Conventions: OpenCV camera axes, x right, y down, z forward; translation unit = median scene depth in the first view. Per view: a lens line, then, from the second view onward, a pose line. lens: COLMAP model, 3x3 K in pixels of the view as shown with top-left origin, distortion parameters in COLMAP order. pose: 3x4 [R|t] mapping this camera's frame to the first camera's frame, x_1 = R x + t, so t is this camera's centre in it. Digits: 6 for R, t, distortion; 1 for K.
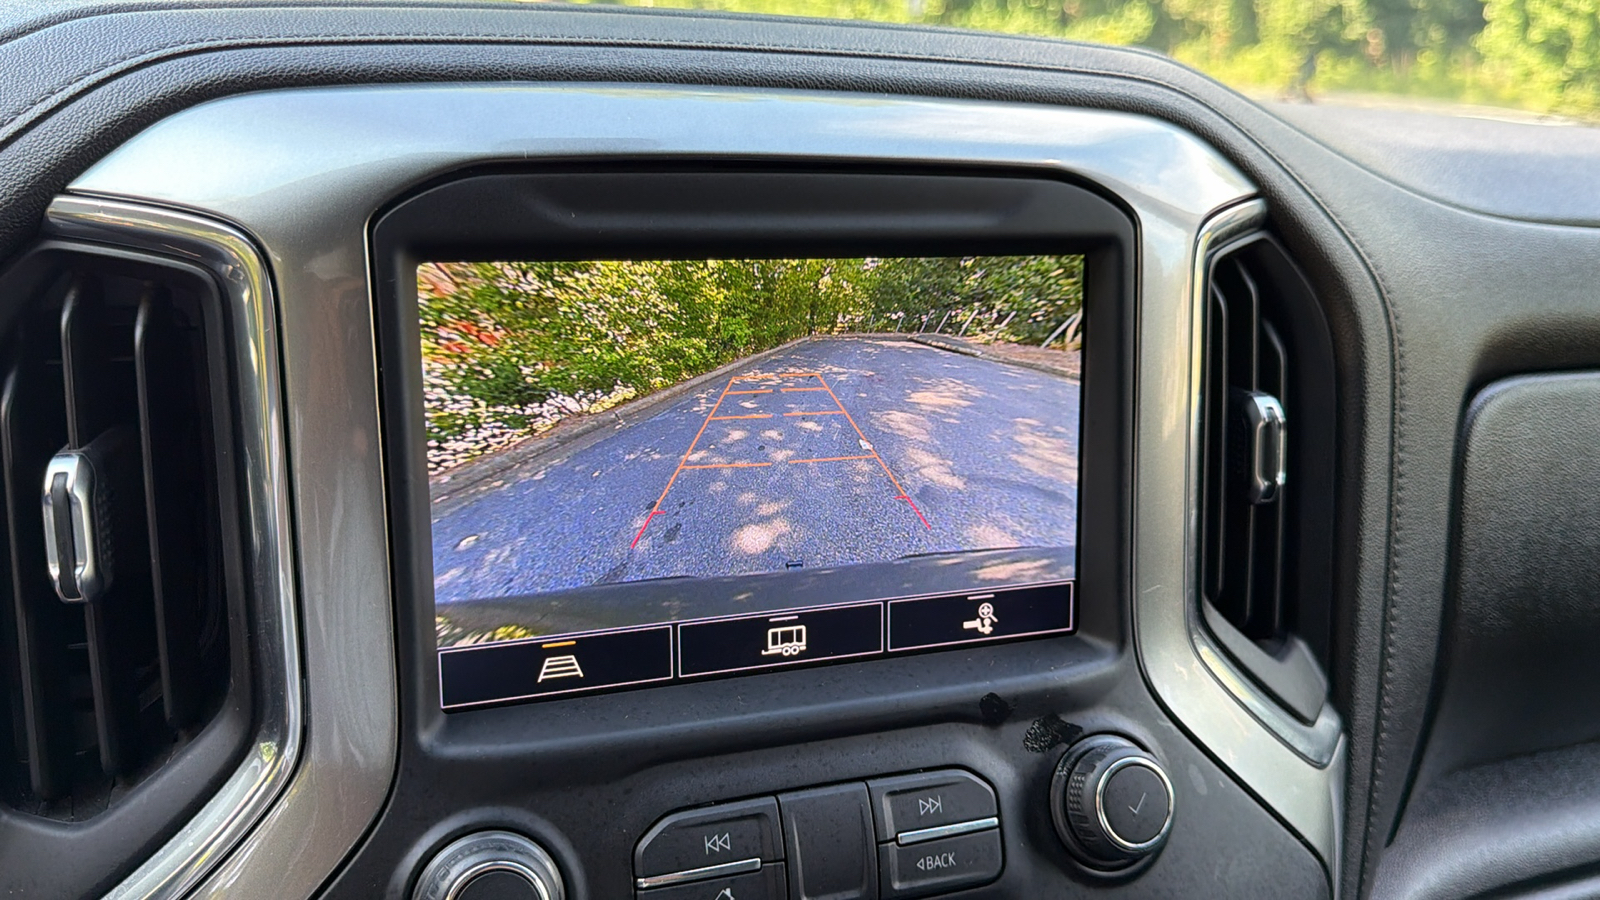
lens RADIAL K [[1380.6, 0, 787.5], [0, 1380.6, 458.4], [0, 0, 1]] dist [0.131668, -0.270960]
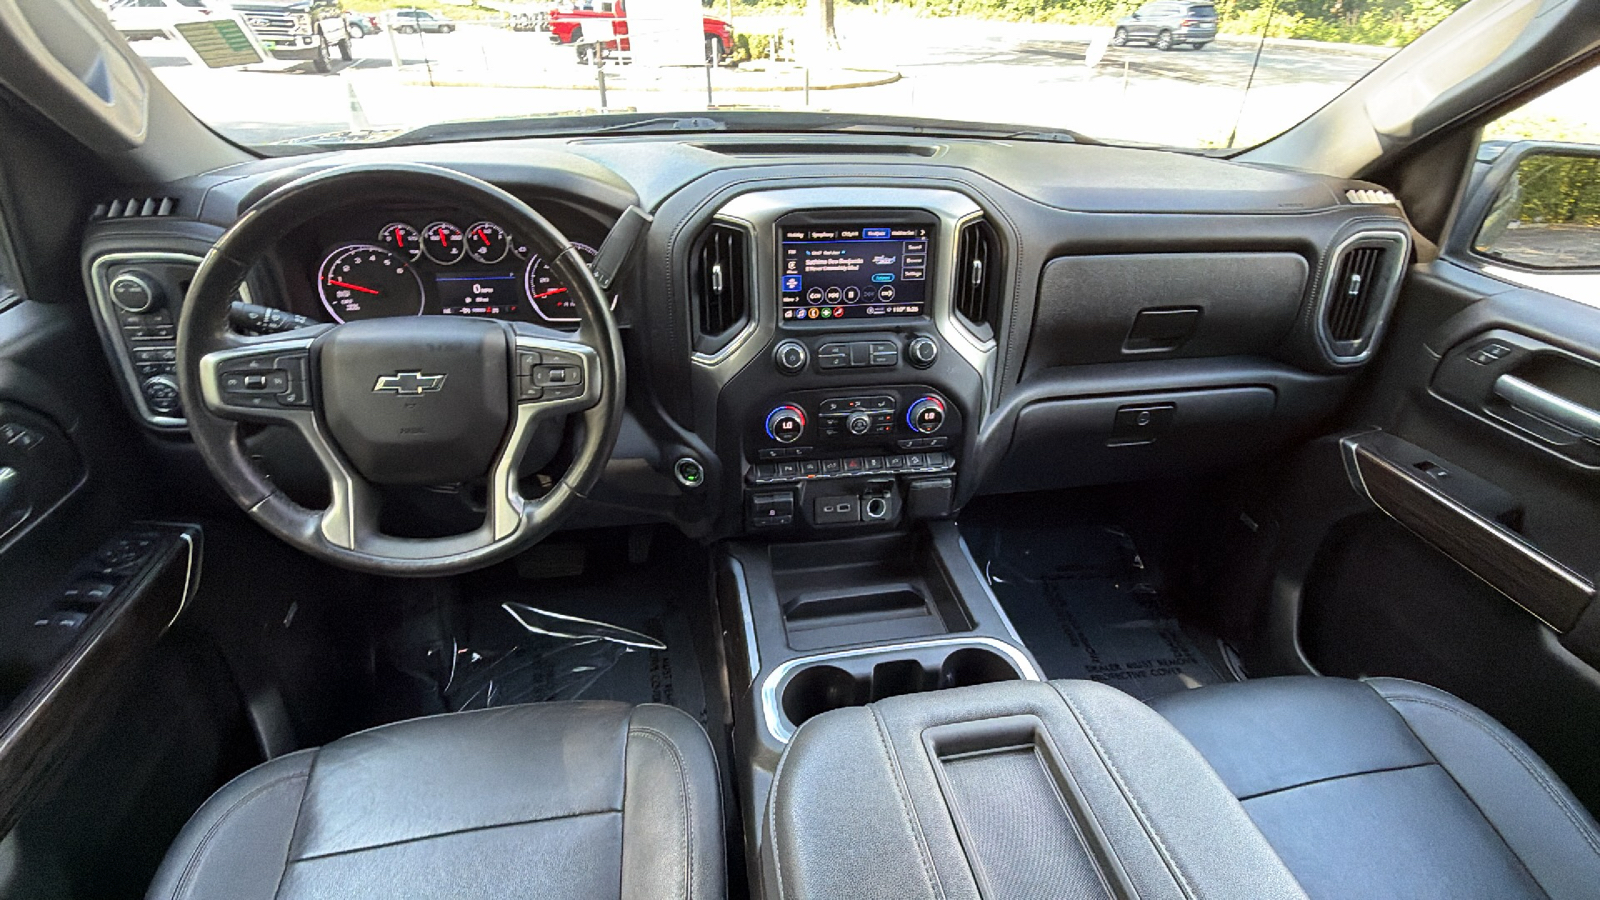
lens RADIAL K [[735.3, 0, 801.2], [0, 735.3, 448.7], [0, 0, 1]] dist [0.002819, -0.000836]
pose [[0.981339, 0.089413, -0.170233, 0.269494], [-0.042177, 0.963844, 0.263109, -0.064199], [0.187604, -0.251020, 0.949628, -1.407768]]
